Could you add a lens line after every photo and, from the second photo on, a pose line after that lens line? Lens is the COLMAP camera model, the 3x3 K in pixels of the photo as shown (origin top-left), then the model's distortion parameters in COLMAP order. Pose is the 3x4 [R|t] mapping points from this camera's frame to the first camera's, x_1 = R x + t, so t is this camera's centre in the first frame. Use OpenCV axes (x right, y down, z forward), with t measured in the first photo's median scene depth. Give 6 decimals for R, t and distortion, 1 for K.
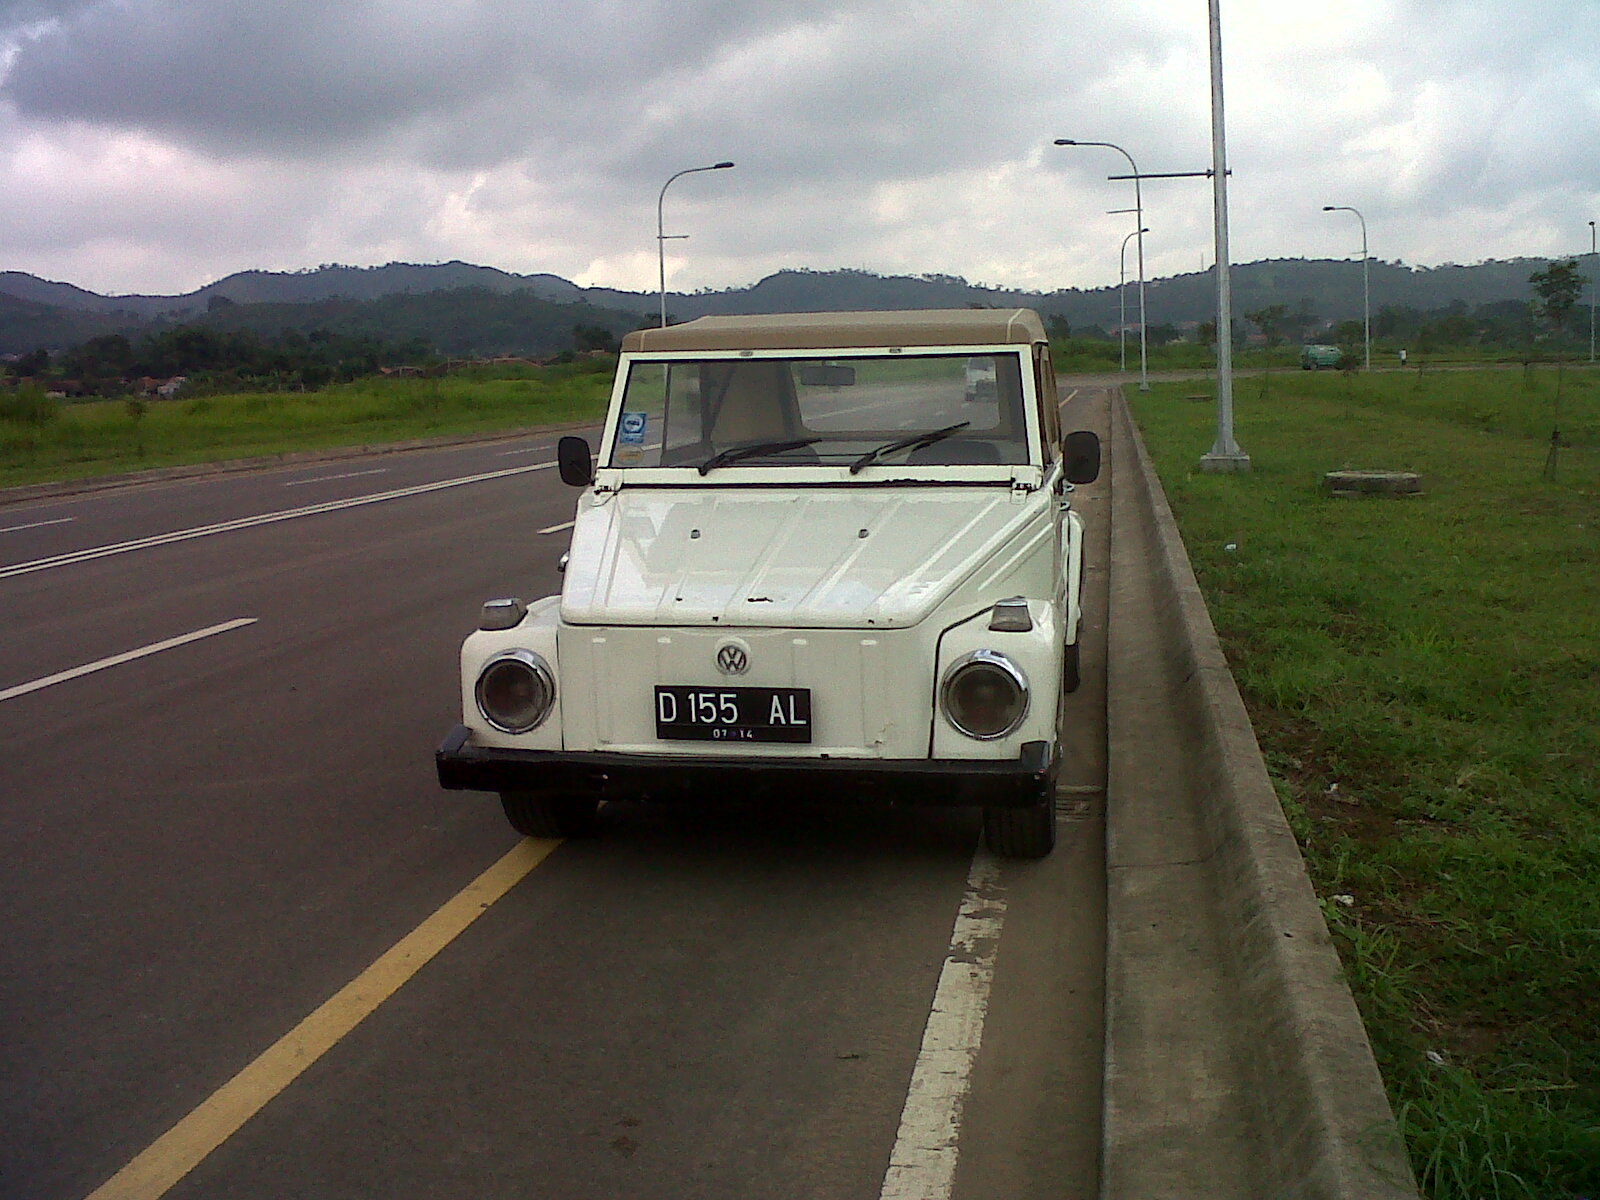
lens RADIAL K [[1710.2, 0, 813.2], [0, 1710.2, 671.1], [0, 0, 1]] dist [-0.149465, 0.000000]
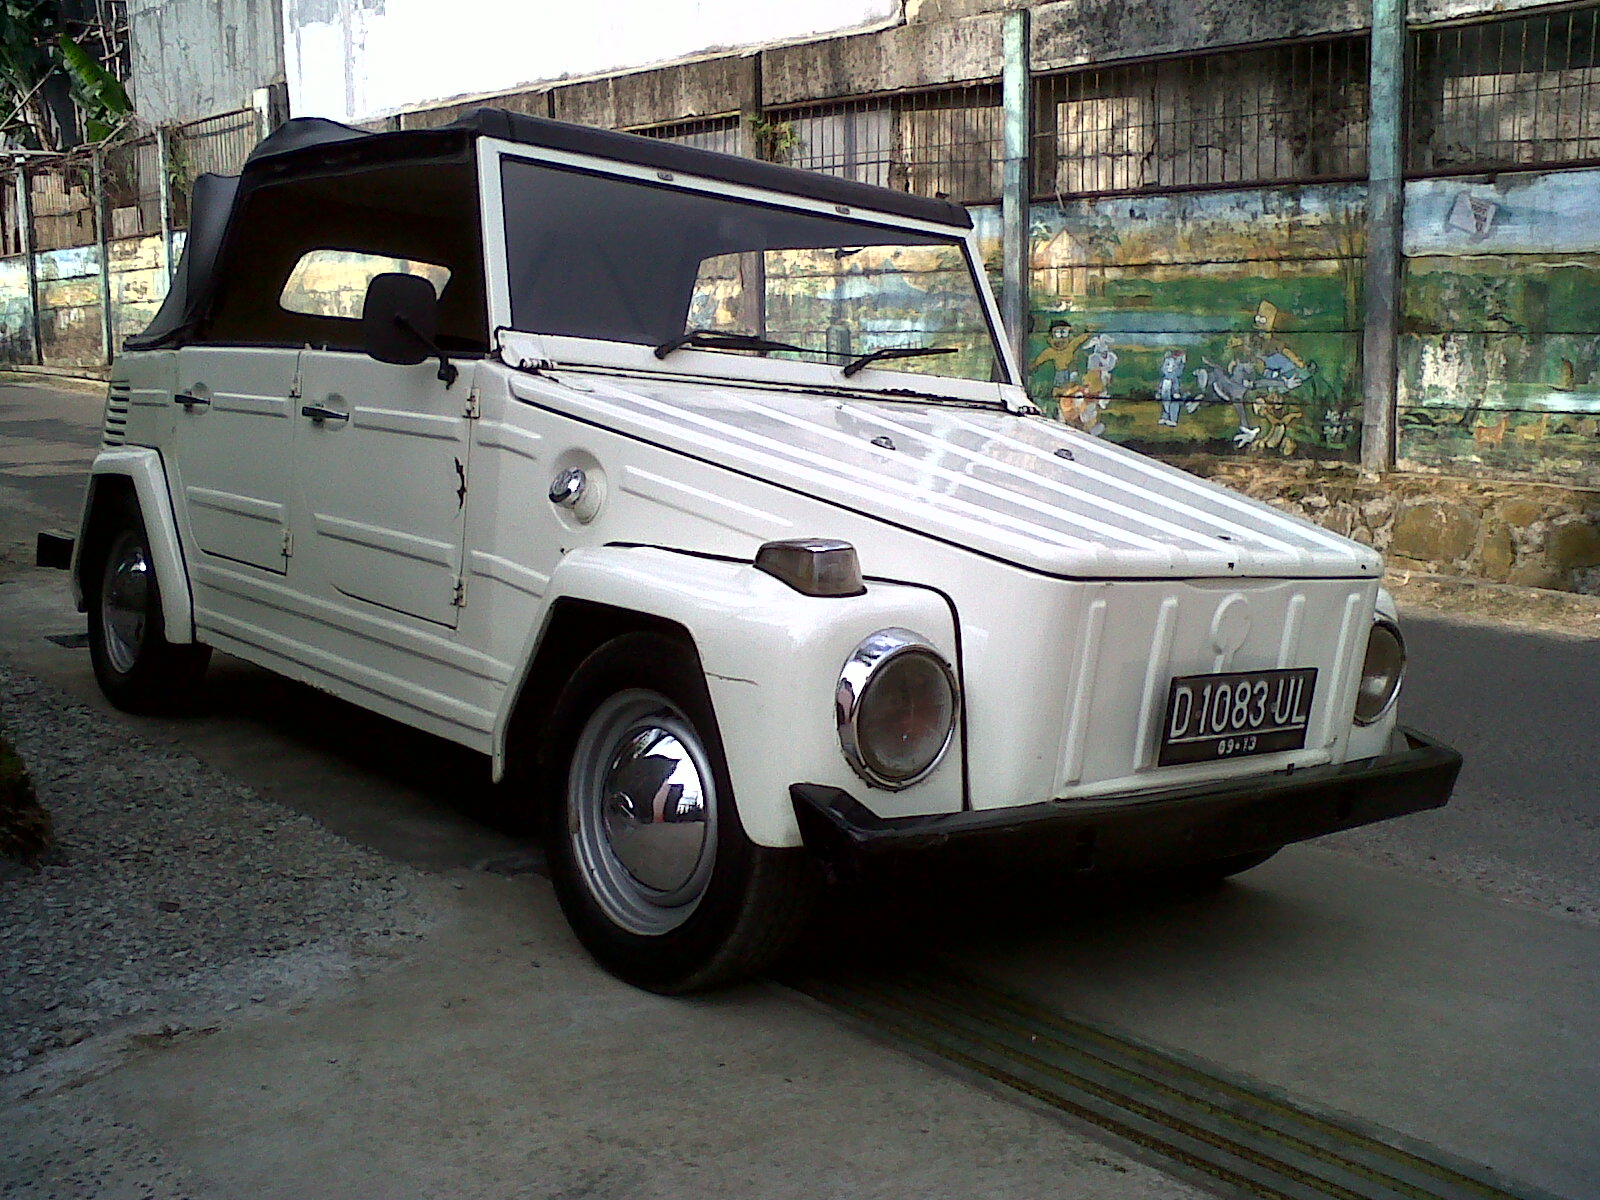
lens RADIAL K [[1672.9, 0, 817.7], [0, 1672.9, 582.9], [0, 0, 1]] dist [-0.077642, 0.000000]
pose [[0.621417, -0.006920, 0.783449, -0.592680], [0.058032, 0.997621, -0.037218, -0.009366], [-0.781328, 0.068593, 0.620340, 0.690748]]
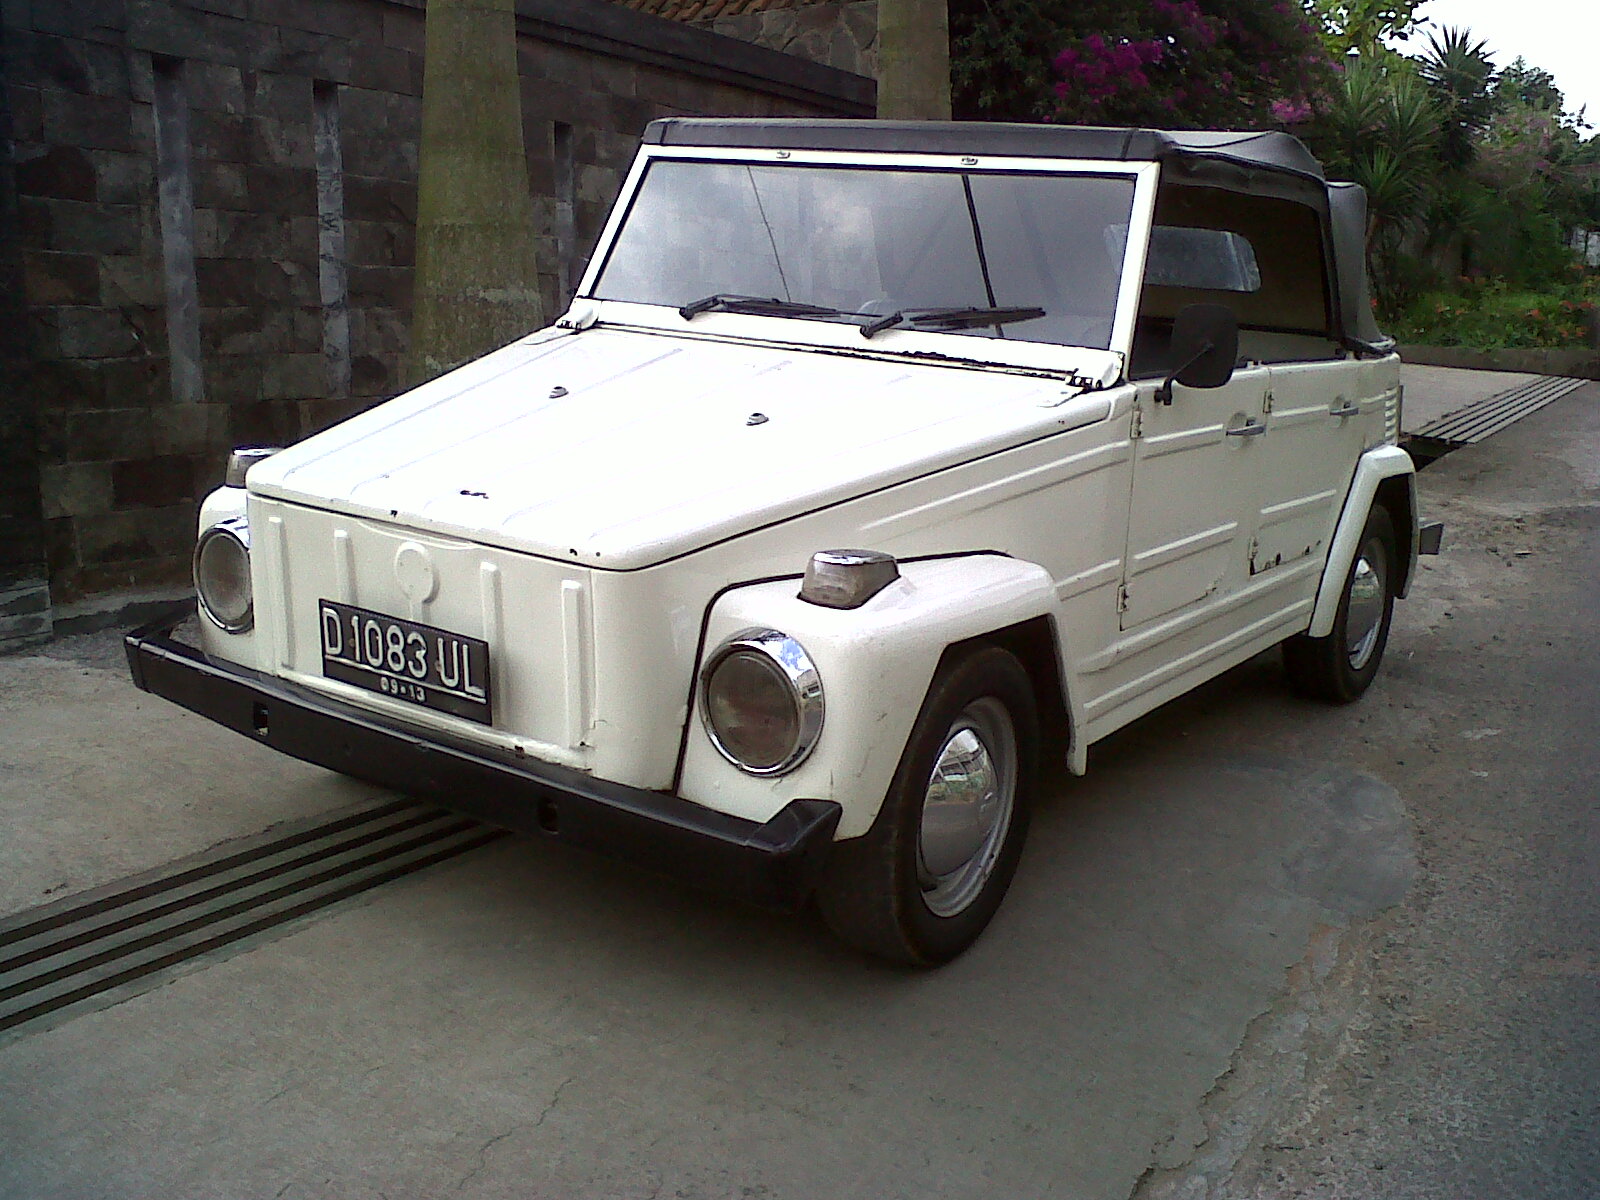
lens RADIAL K [[1672.9, 0, 804.8], [0, 1672.9, 587.7], [0, 0, 1]] dist [-0.077642, 0.000000]
pose [[0.910475, 0.159691, -0.381488, 0.313531], [-0.152176, 0.987088, 0.050006, -0.054347], [0.384548, 0.012524, 0.923020, 0.439748]]
